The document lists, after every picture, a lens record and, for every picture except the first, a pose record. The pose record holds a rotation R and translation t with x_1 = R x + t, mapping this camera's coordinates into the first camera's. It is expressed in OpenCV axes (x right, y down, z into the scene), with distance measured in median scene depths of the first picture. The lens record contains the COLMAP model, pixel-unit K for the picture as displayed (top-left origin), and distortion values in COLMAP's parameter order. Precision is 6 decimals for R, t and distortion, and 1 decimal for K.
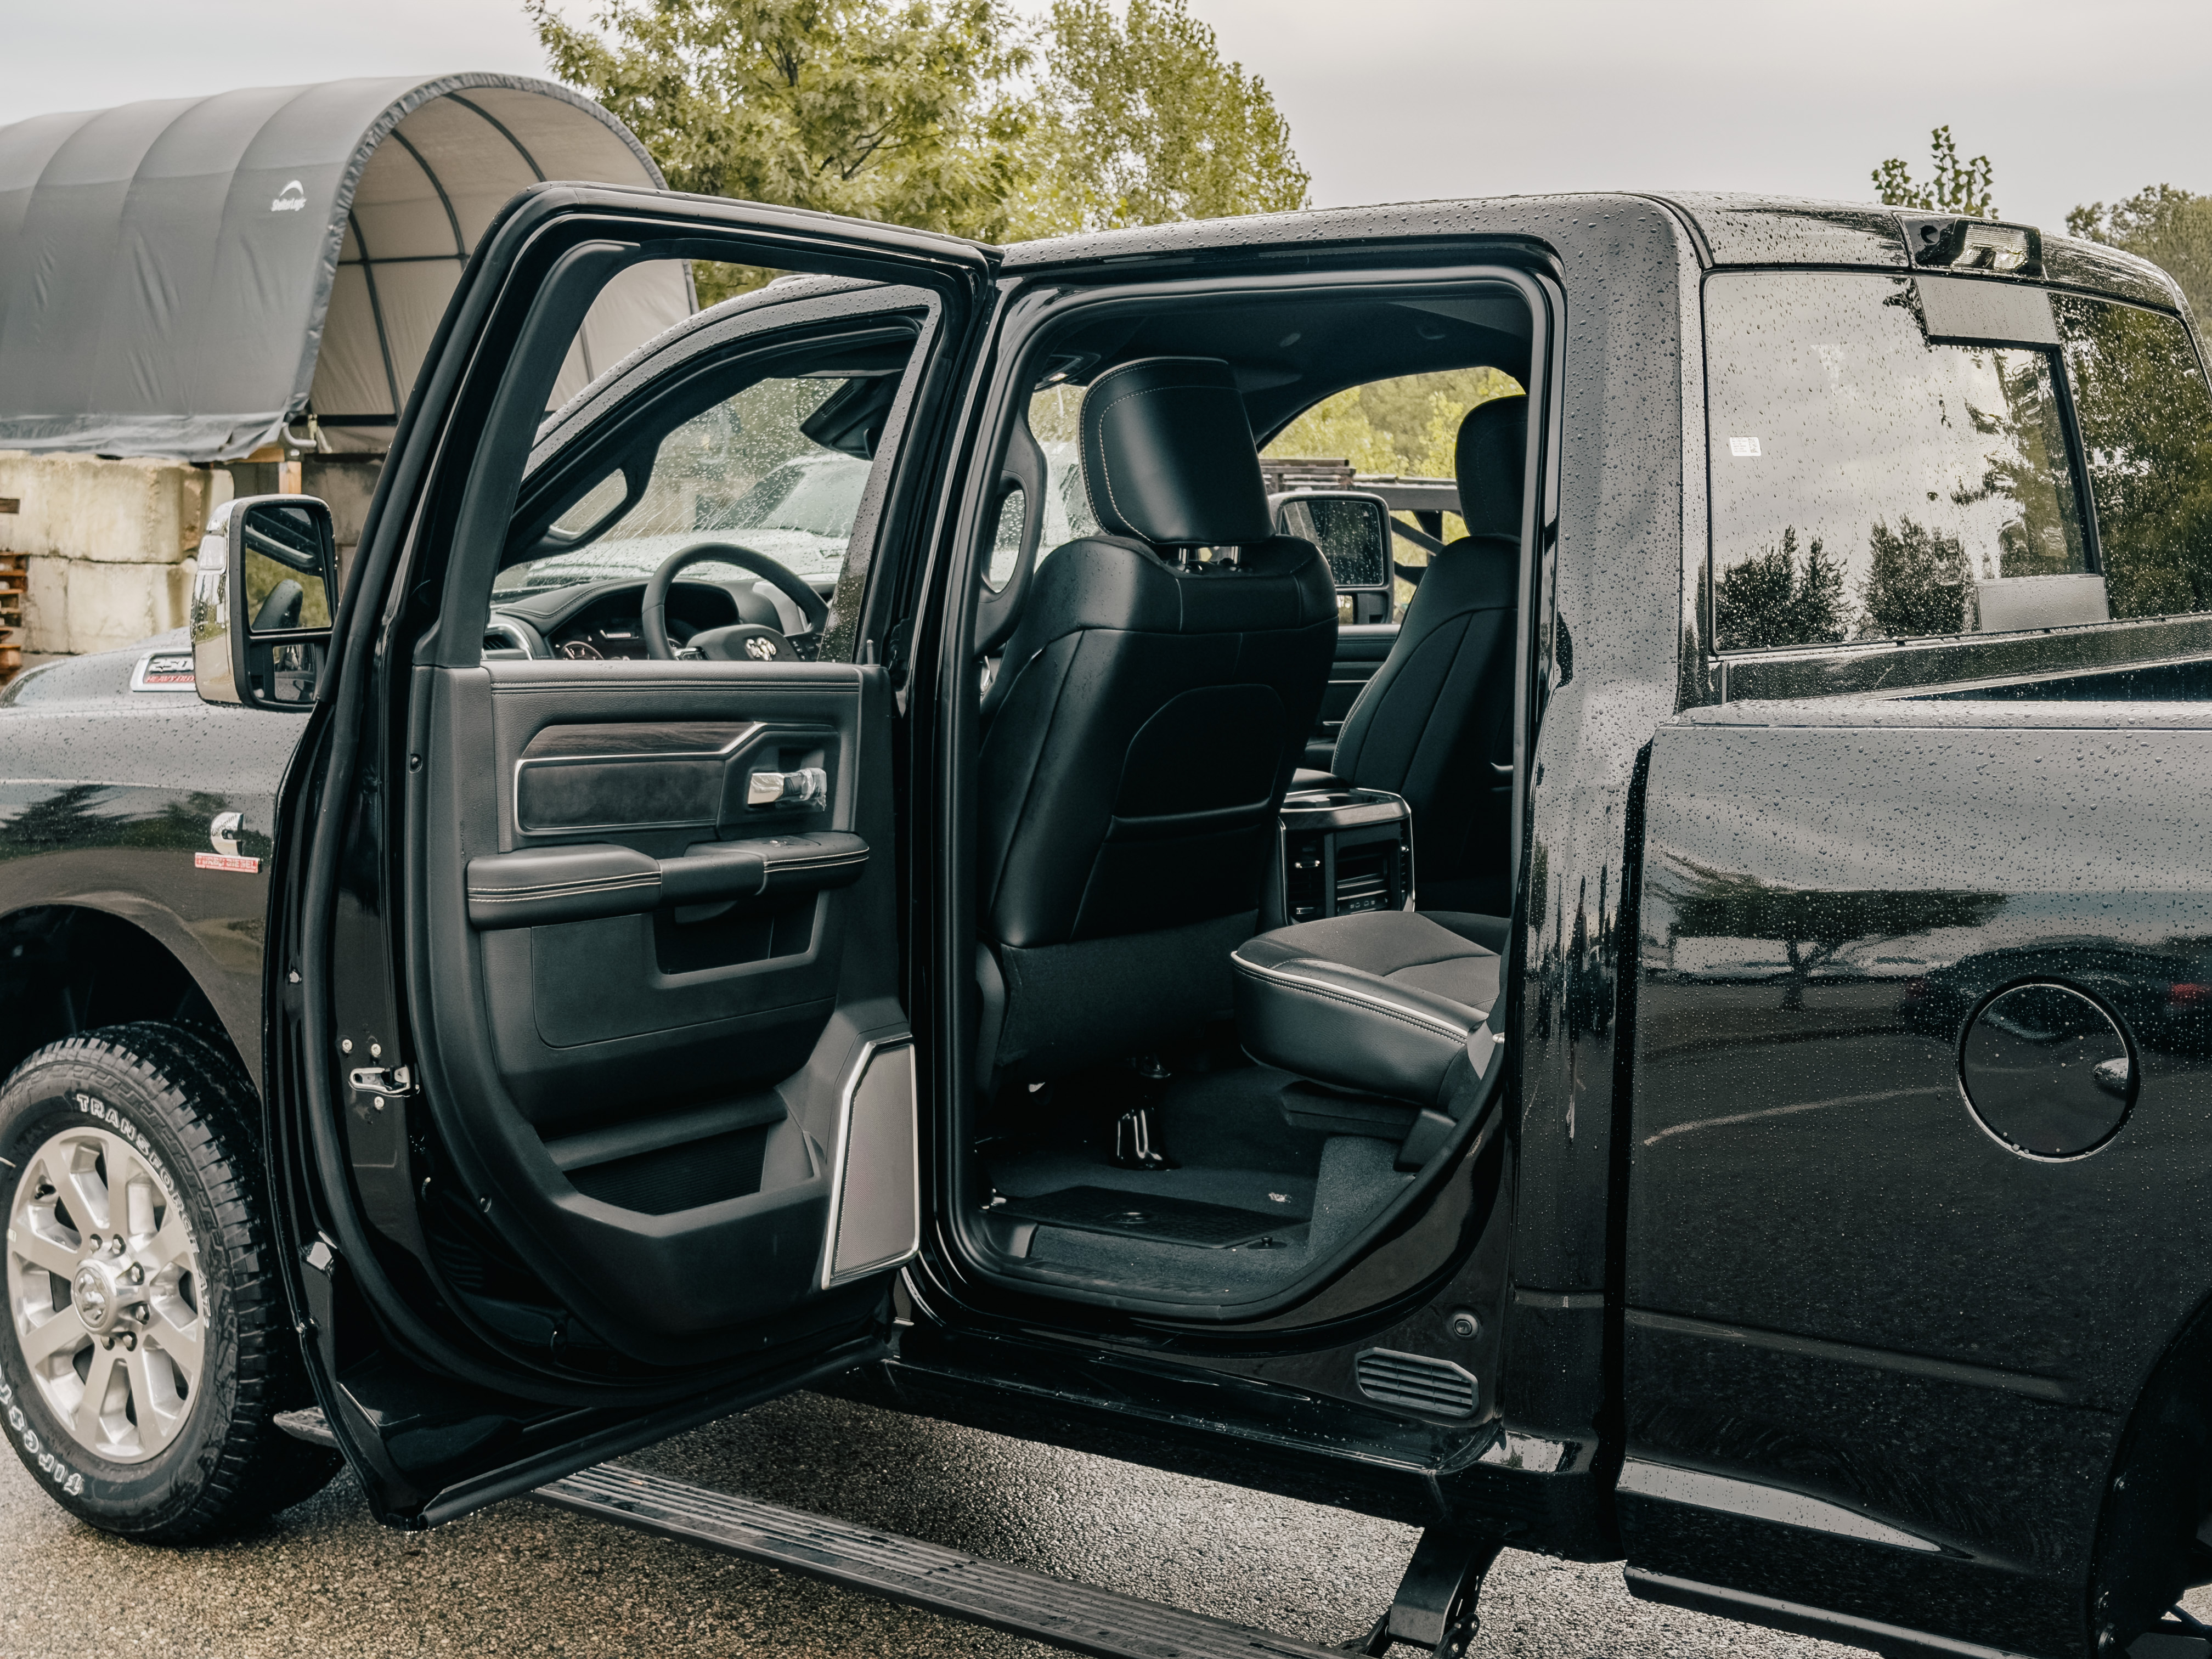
lens RADIAL K [[3144.1, 0, 1102.1], [0, 3144.1, 871.8], [0, 0, 1]] dist [-0.024736, 0.735412]
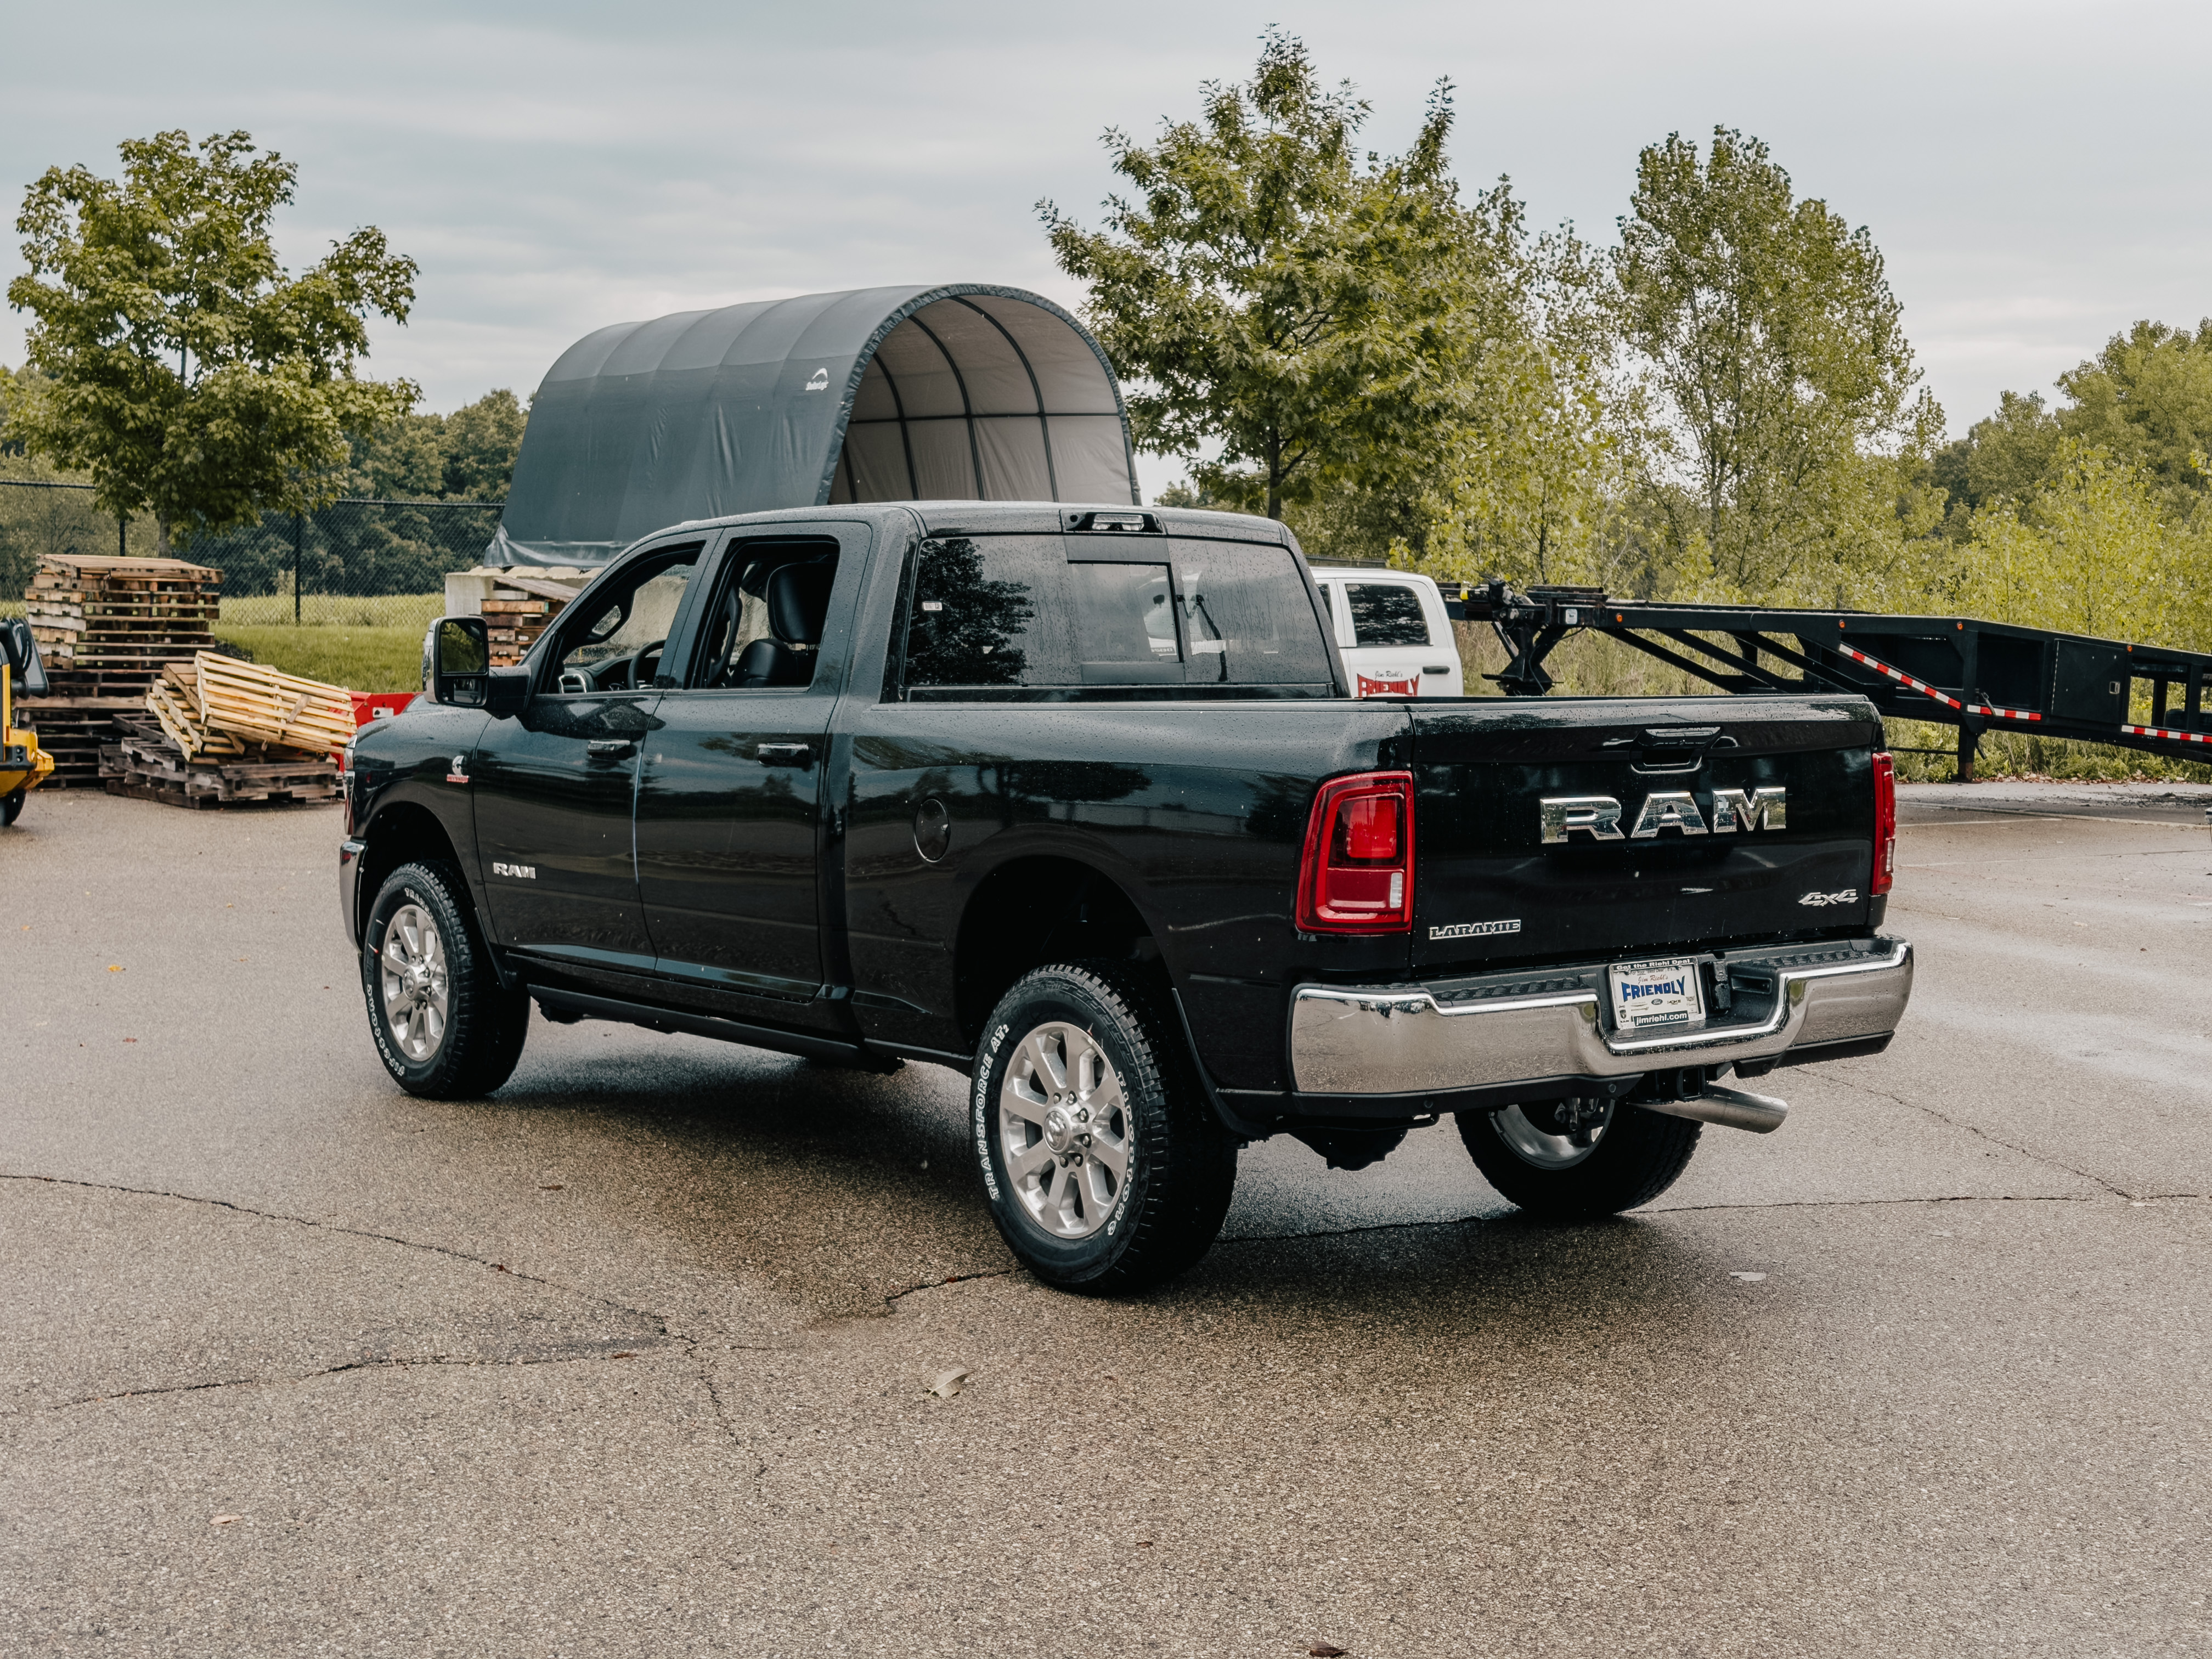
lens RADIAL K [[3182.4, 0, 1070.4], [0, 3182.4, 827.4], [0, 0, 1]] dist [-0.217183, 2.103545]
pose [[0.972694, 0.032132, -0.229855, 0.168056], [-0.043026, 0.998168, -0.042537, 0.027566], [0.228067, 0.051265, 0.972295, -0.274984]]
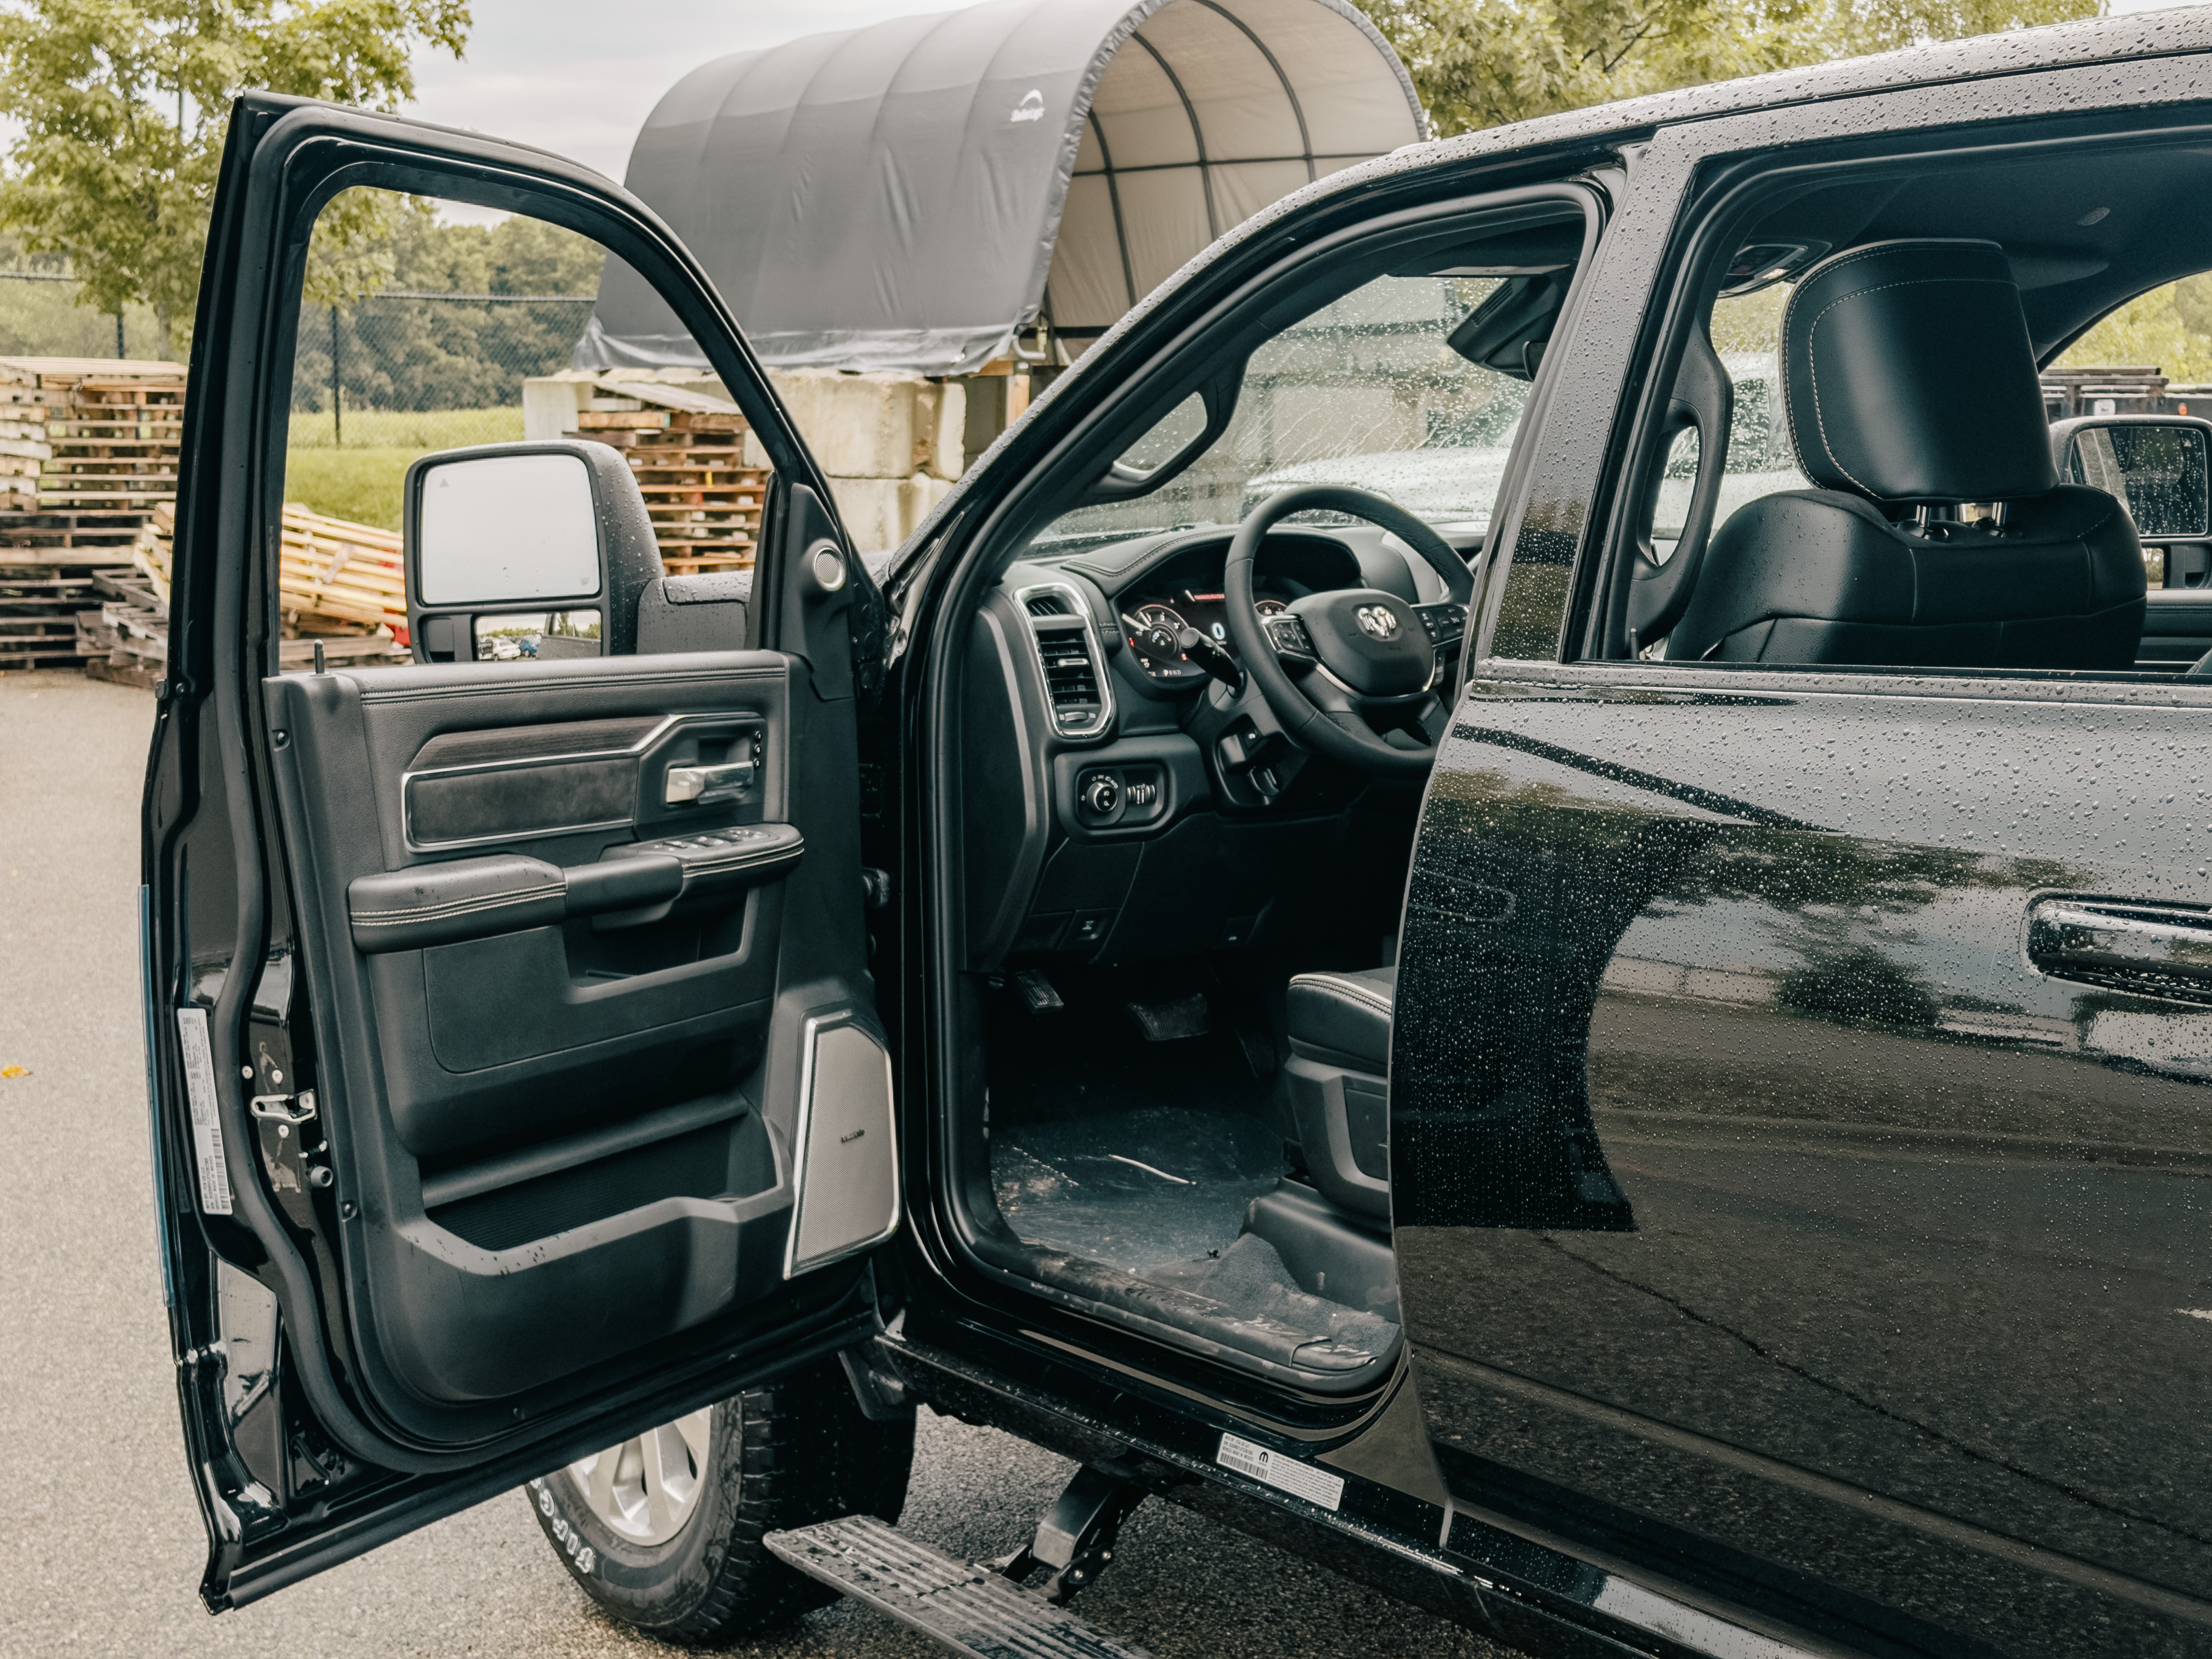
lens RADIAL K [[3165.5, 0, 1106.0], [0, 3165.5, 829.5], [0, 0, 1]] dist [-0.050381, 0.751257]
pose [[0.971751, 0.033042, -0.233684, 0.003431], [-0.029731, 0.999402, 0.017680, -0.007623], [0.234128, -0.010233, 0.972152, 0.052522]]
